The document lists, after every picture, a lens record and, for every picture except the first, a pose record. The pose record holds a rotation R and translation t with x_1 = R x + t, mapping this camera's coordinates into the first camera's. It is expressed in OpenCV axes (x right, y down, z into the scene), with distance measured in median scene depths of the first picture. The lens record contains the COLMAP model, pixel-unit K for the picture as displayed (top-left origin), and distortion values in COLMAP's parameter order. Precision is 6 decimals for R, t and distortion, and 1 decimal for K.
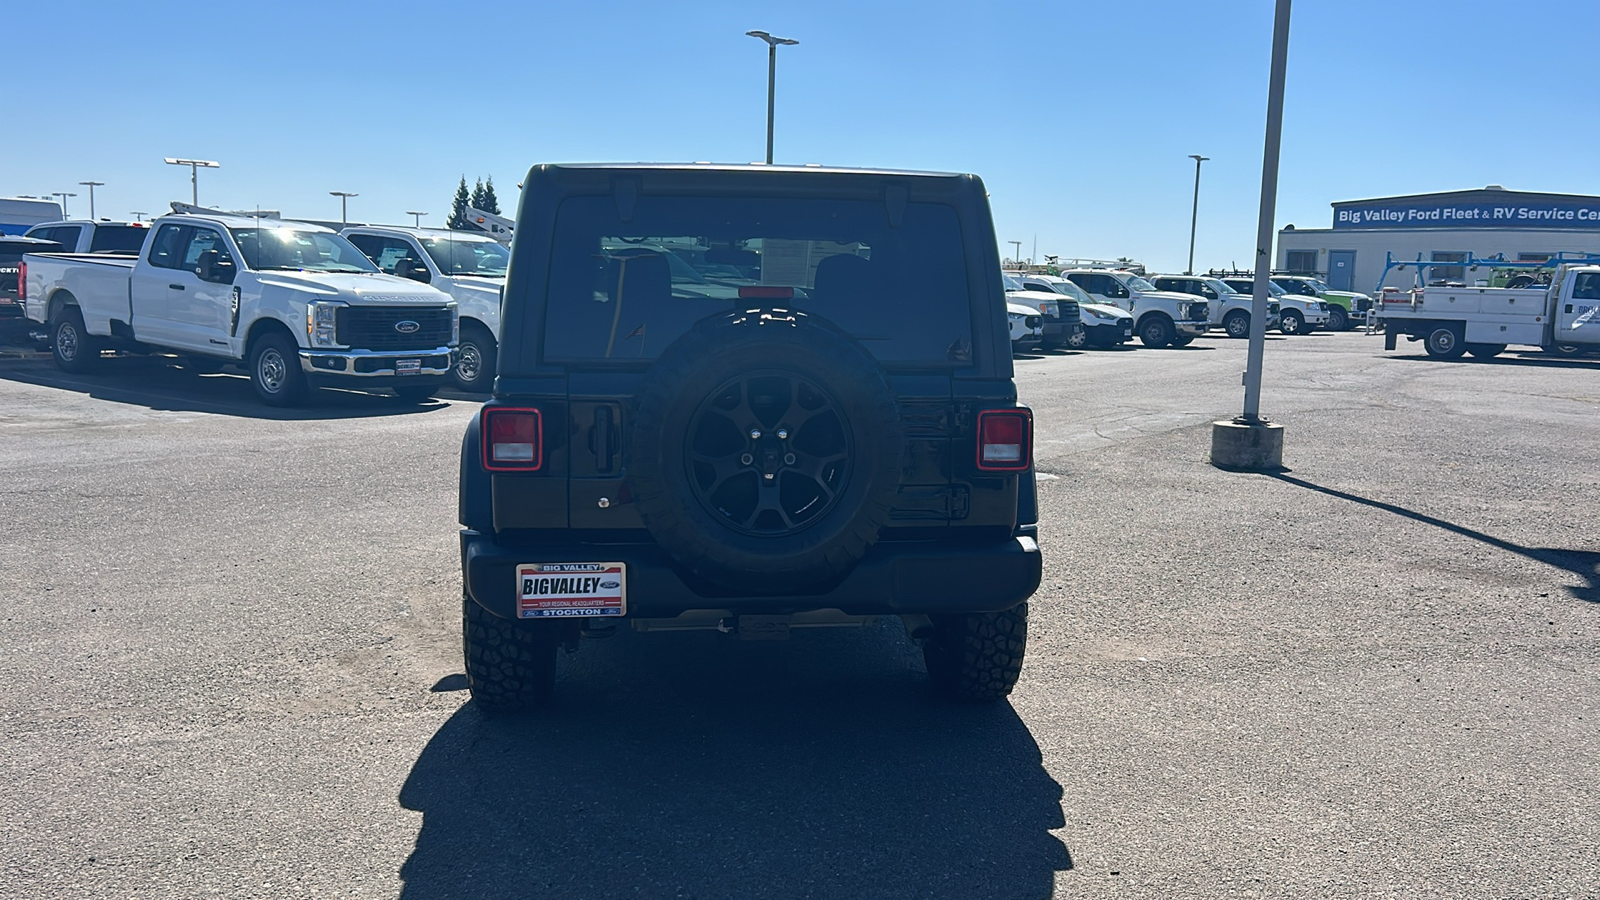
lens RADIAL K [[1352.1, 0, 796.9], [0, 1352.1, 459.4], [0, 0, 1]] dist [0.055122, -0.064923]
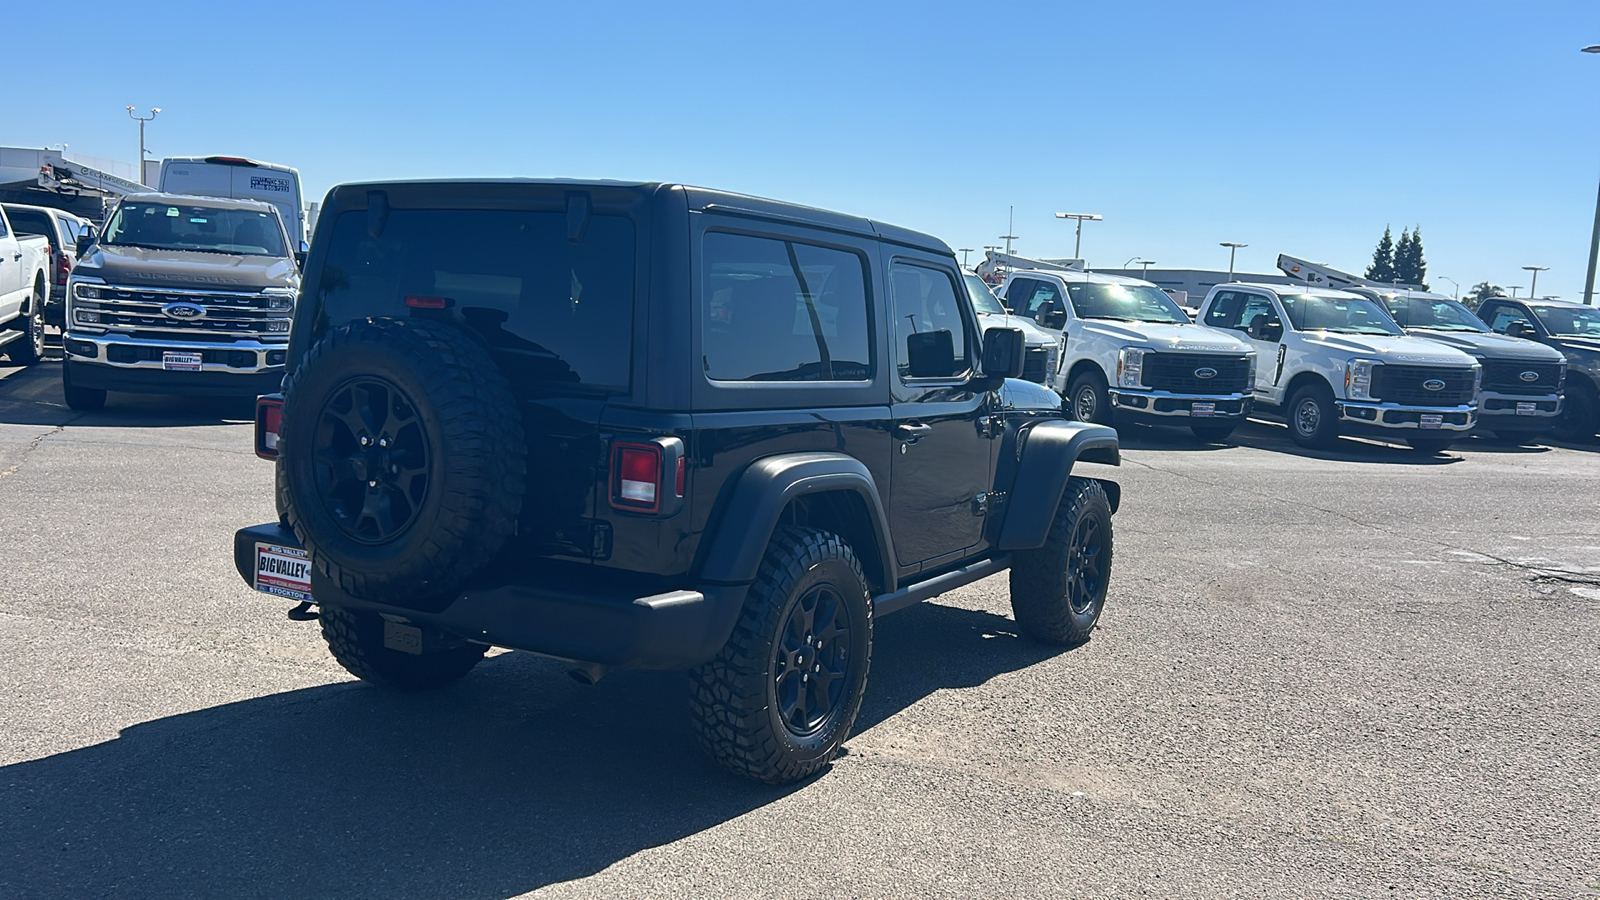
lens RADIAL K [[1352.1, 0, 760.9], [0, 1352.1, 471.4], [0, 0, 1]] dist [0.055122, -0.064923]
pose [[0.796326, 0.093556, -0.597588, 0.682034], [-0.109987, 0.993892, 0.009035, -0.031254], [0.594783, 0.058532, 0.801752, 0.301103]]
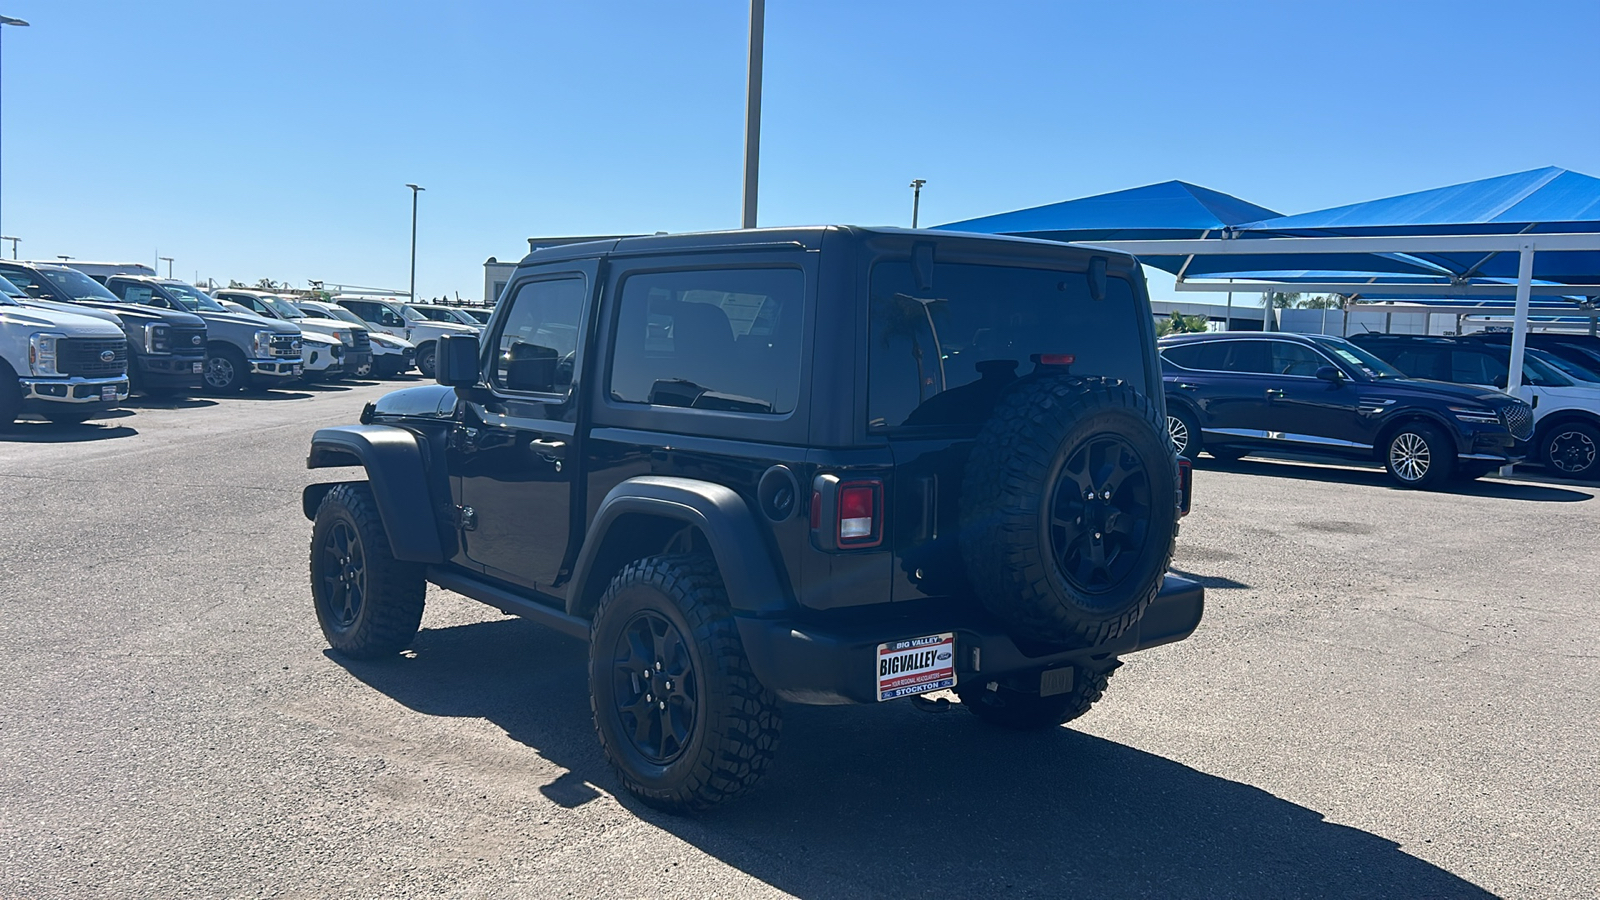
lens RADIAL K [[1352.1, 0, 797.1], [0, 1352.1, 458.8], [0, 0, 1]] dist [0.055122, -0.064923]
pose [[0.833666, -0.037714, 0.550980, -0.670635], [0.048352, 0.998819, -0.004792, -0.044980], [-0.550149, 0.030637, 0.834504, 0.201043]]
